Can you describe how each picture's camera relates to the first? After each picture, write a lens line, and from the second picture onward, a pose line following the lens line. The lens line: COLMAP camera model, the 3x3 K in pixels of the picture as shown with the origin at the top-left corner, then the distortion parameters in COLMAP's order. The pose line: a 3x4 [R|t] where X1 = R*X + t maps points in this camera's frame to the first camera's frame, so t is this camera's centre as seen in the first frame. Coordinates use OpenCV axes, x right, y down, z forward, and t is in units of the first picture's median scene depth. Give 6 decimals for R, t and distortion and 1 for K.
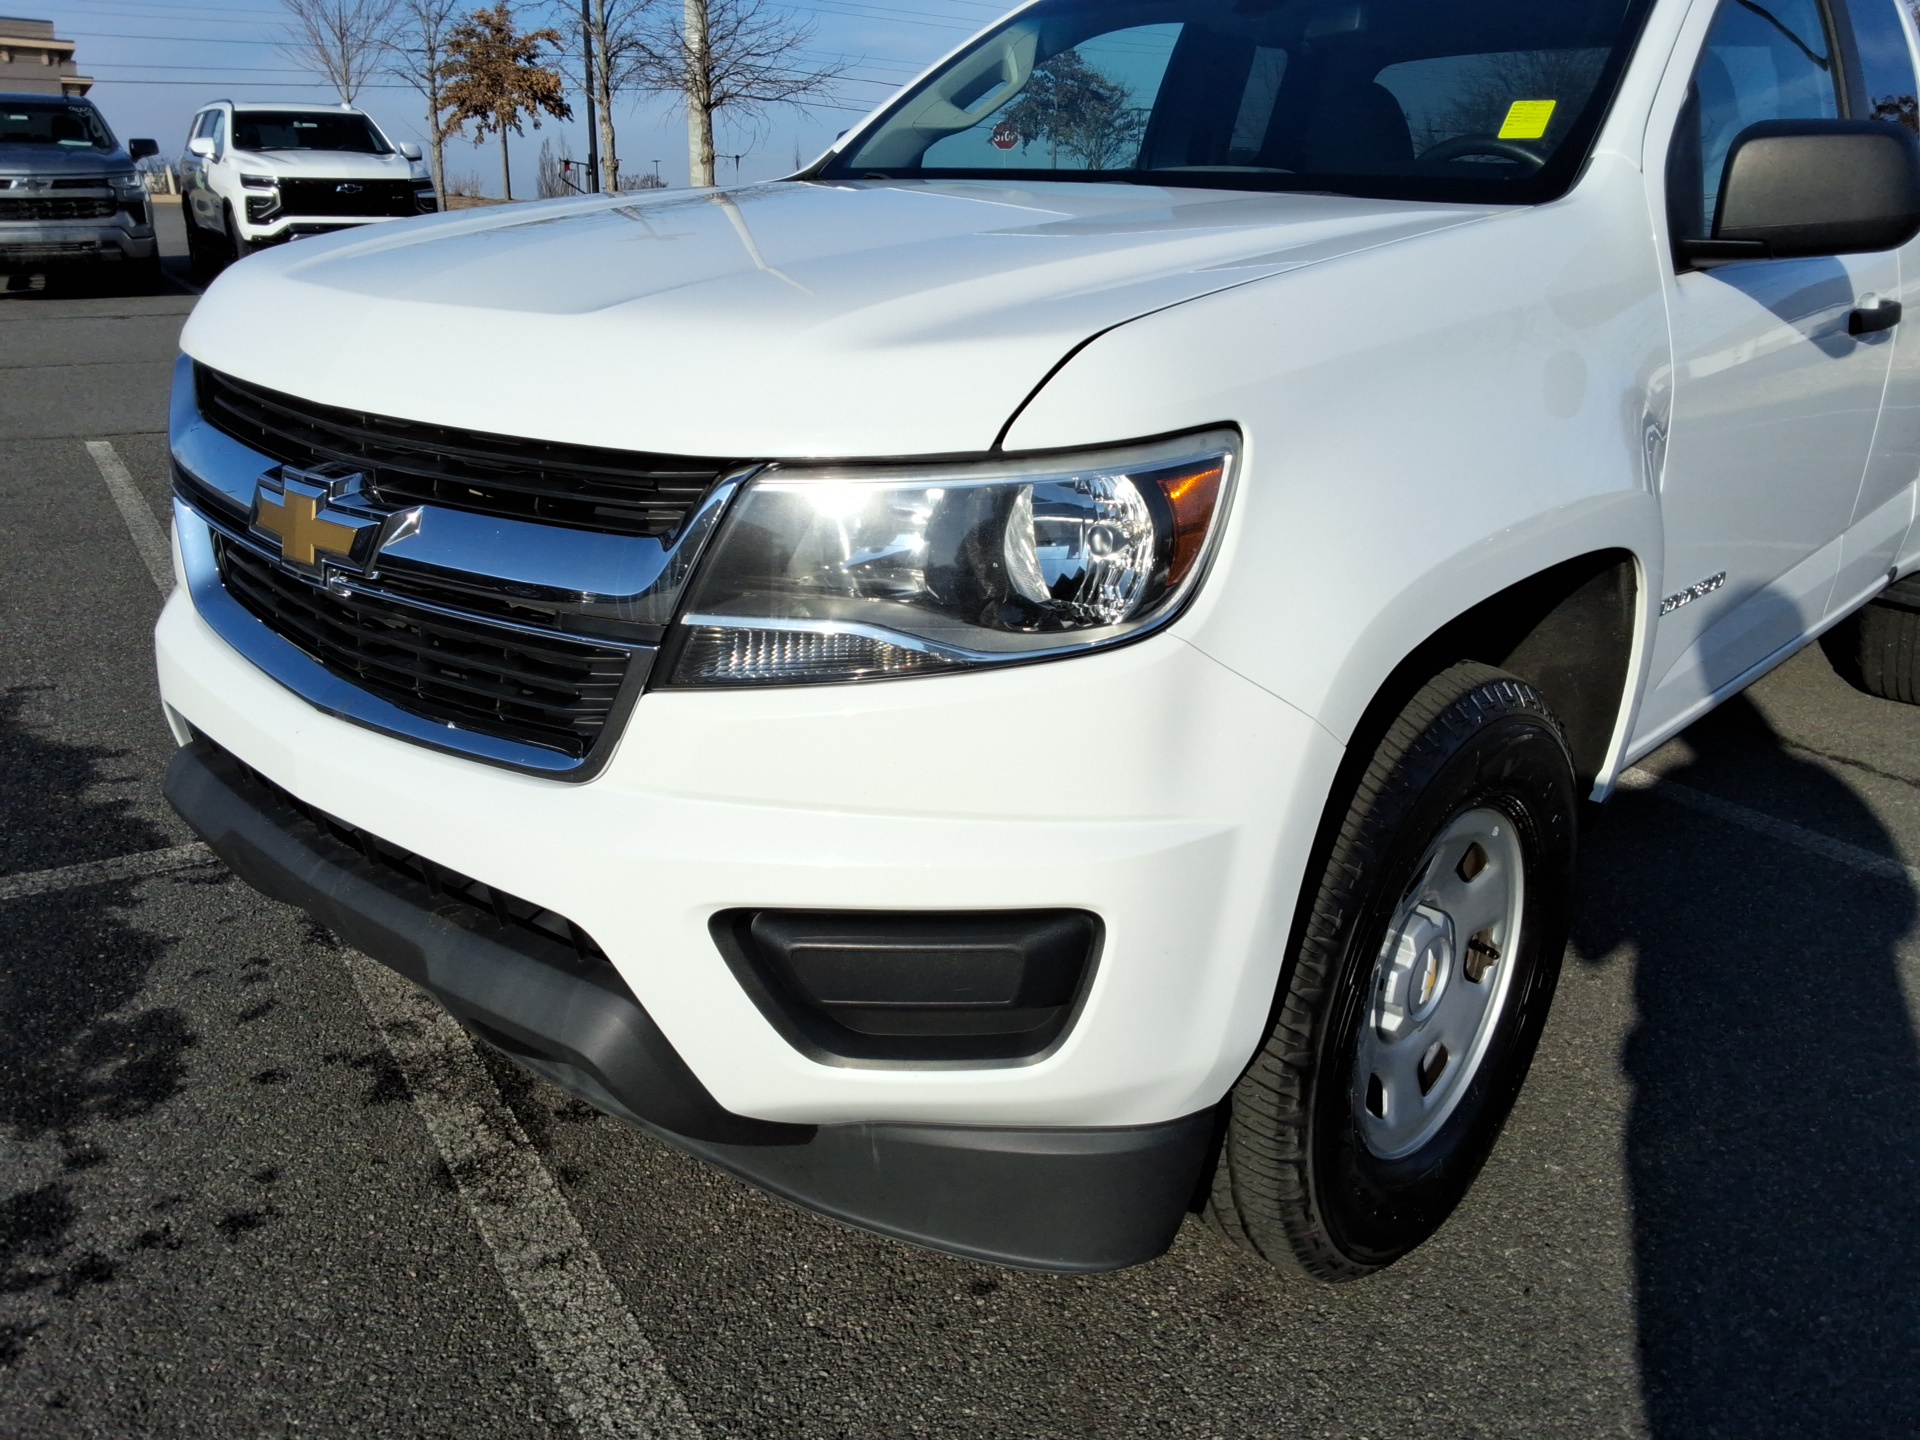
lens RADIAL K [[1529.2, 0, 974.5], [0, 1529.2, 710.5], [0, 0, 1]] dist [0.092605, -0.134746]
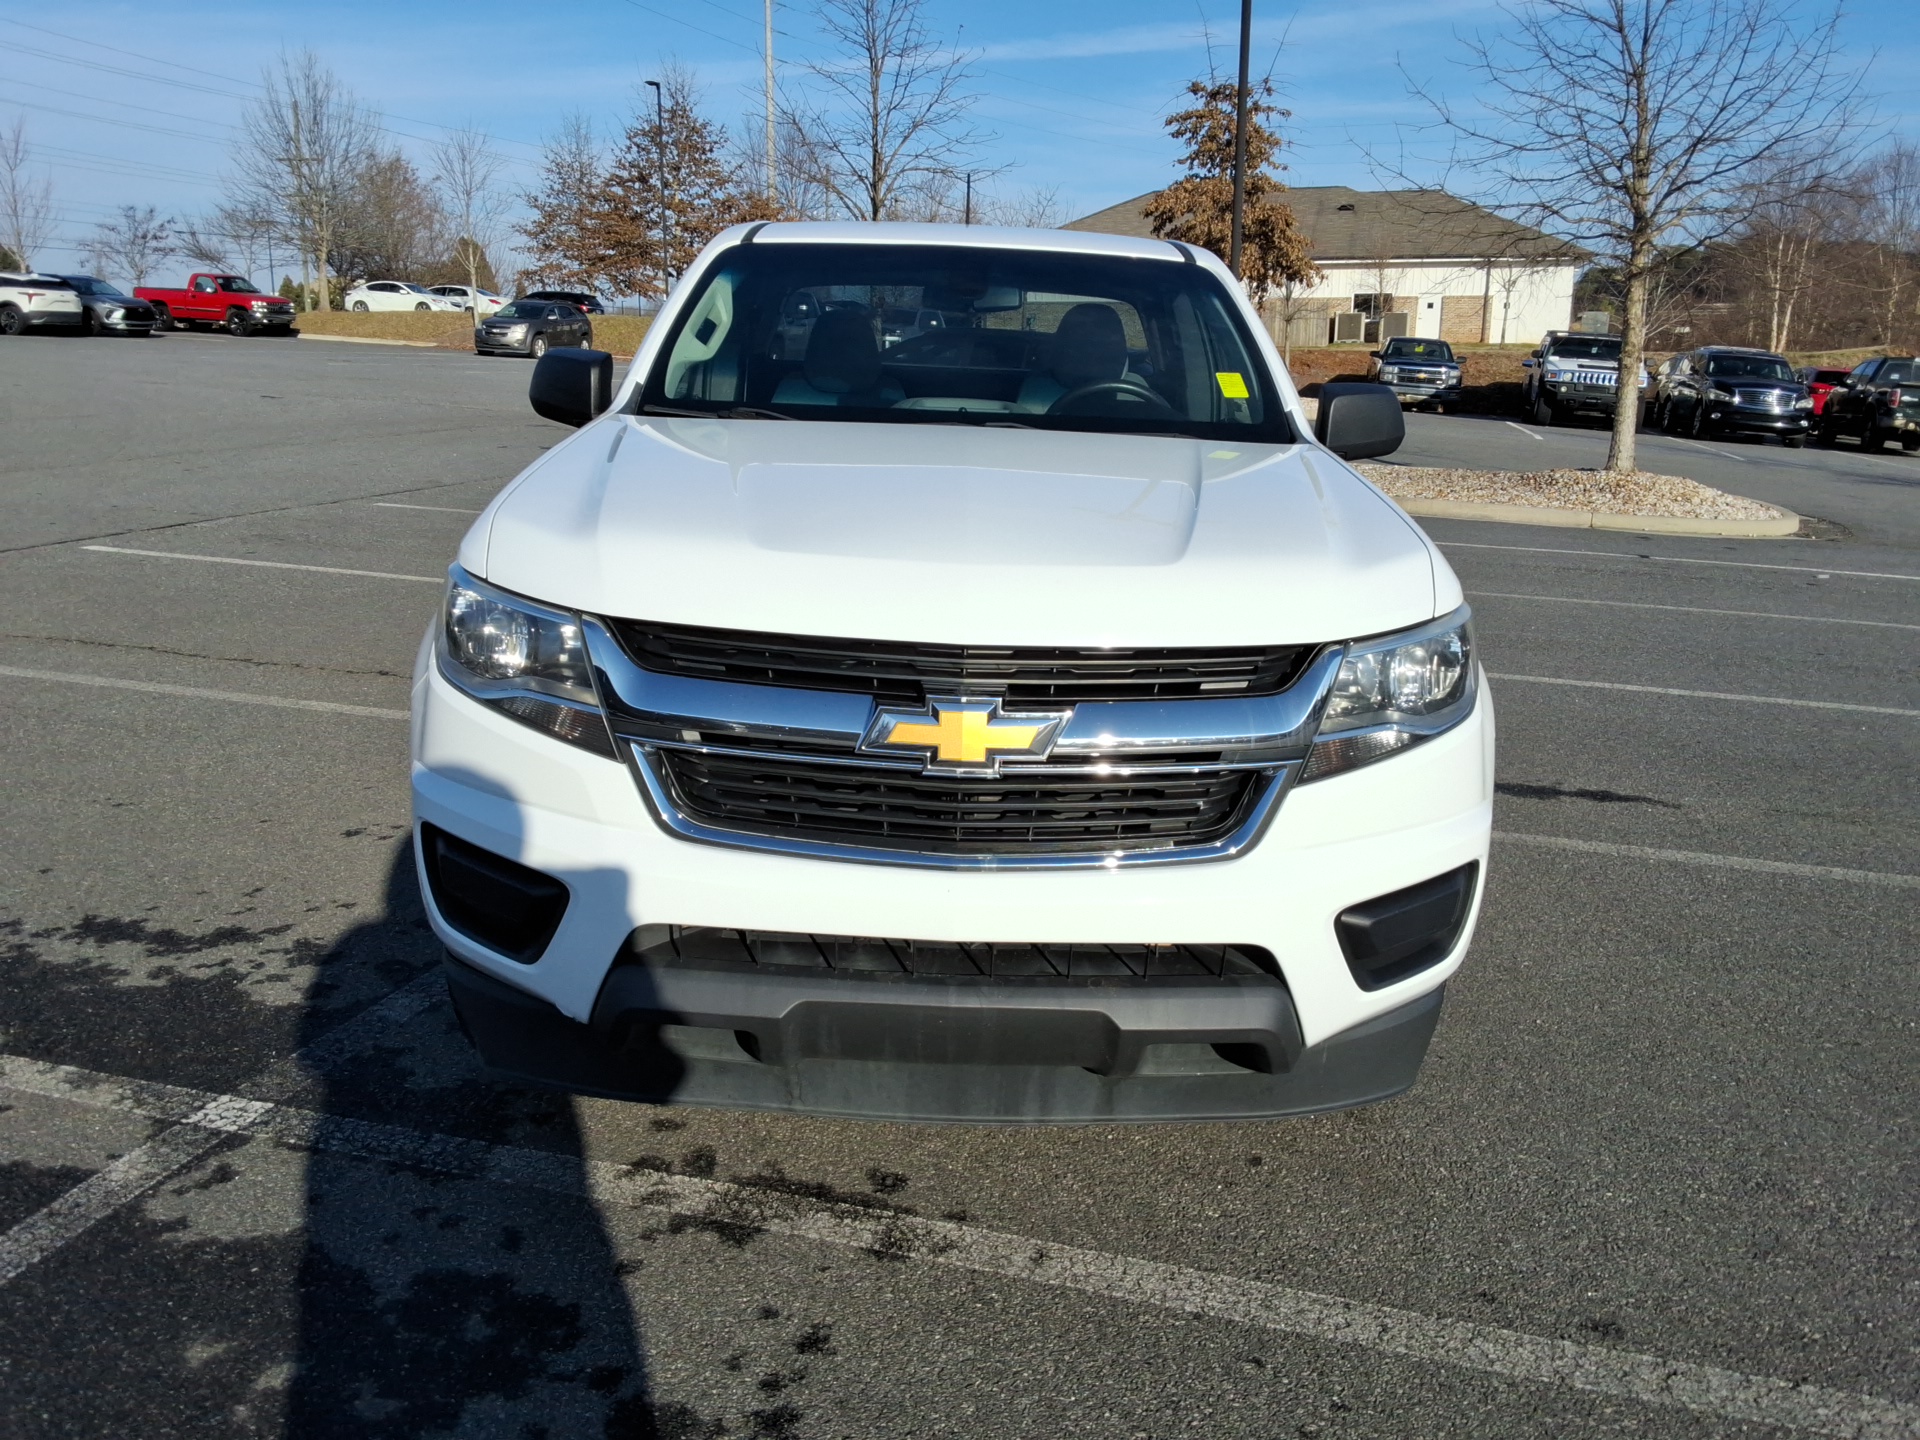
lens RADIAL K [[1529.2, 0, 951.5], [0, 1529.2, 725.2], [0, 0, 1]] dist [0.092605, -0.134746]
pose [[0.742102, -0.164915, 0.649683, -0.144266], [0.198423, 0.979868, 0.022079, -0.017584], [-0.640244, 0.112527, 0.759885, -0.000685]]
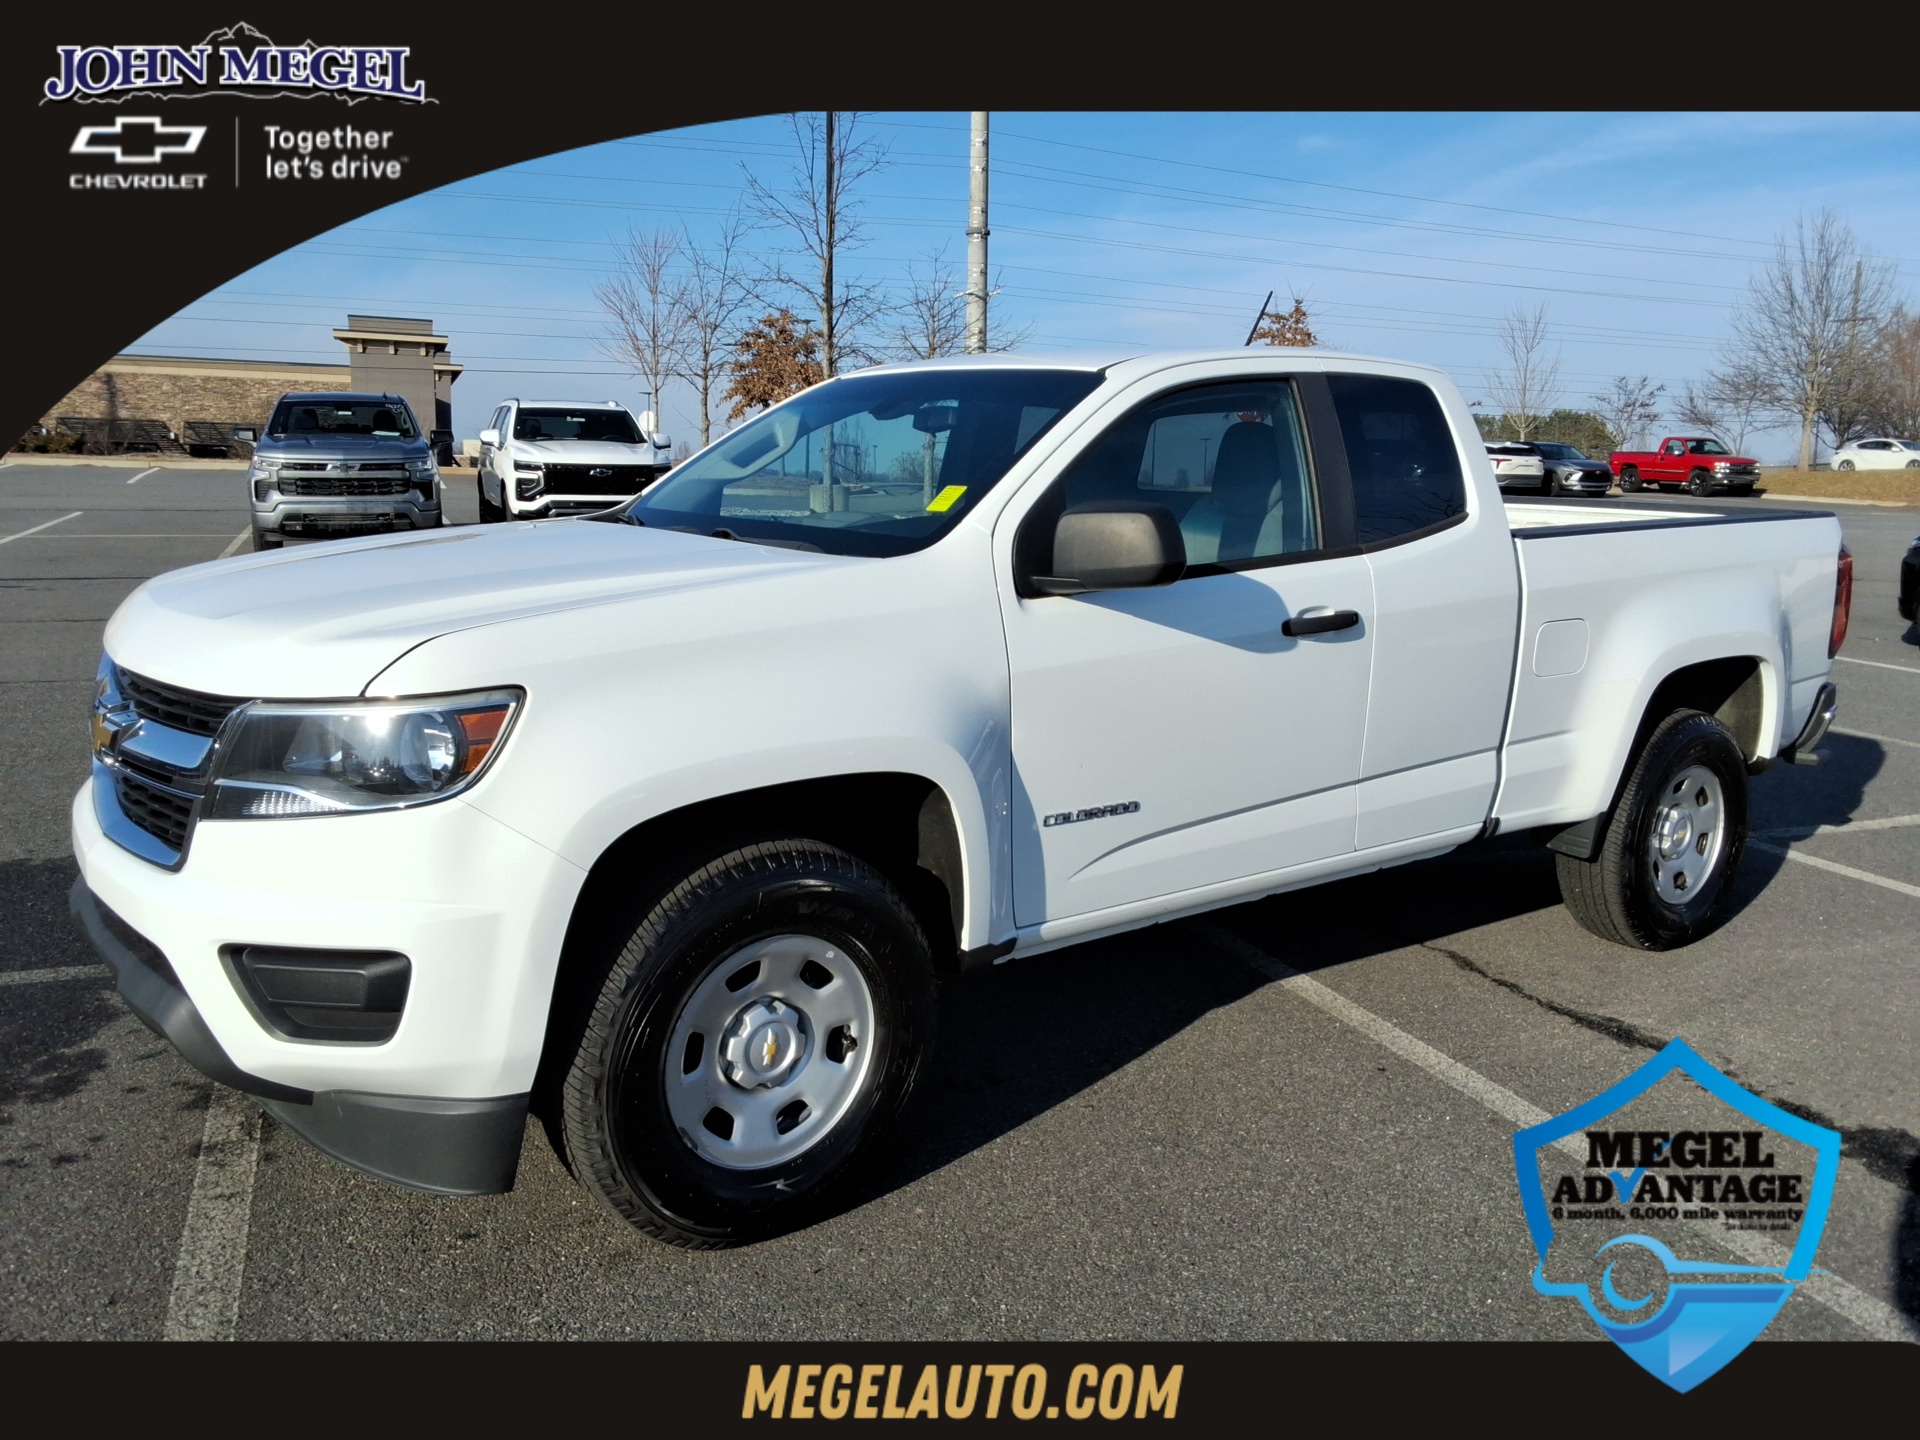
lens RADIAL K [[1529.2, 0, 967.3], [0, 1529.2, 714.4], [0, 0, 1]] dist [0.092605, -0.134746]
pose [[0.982900, 0.029620, -0.181742, 0.097255], [-0.057930, 0.986604, -0.152503, 0.008792], [0.174790, 0.160423, 0.971449, -0.063401]]
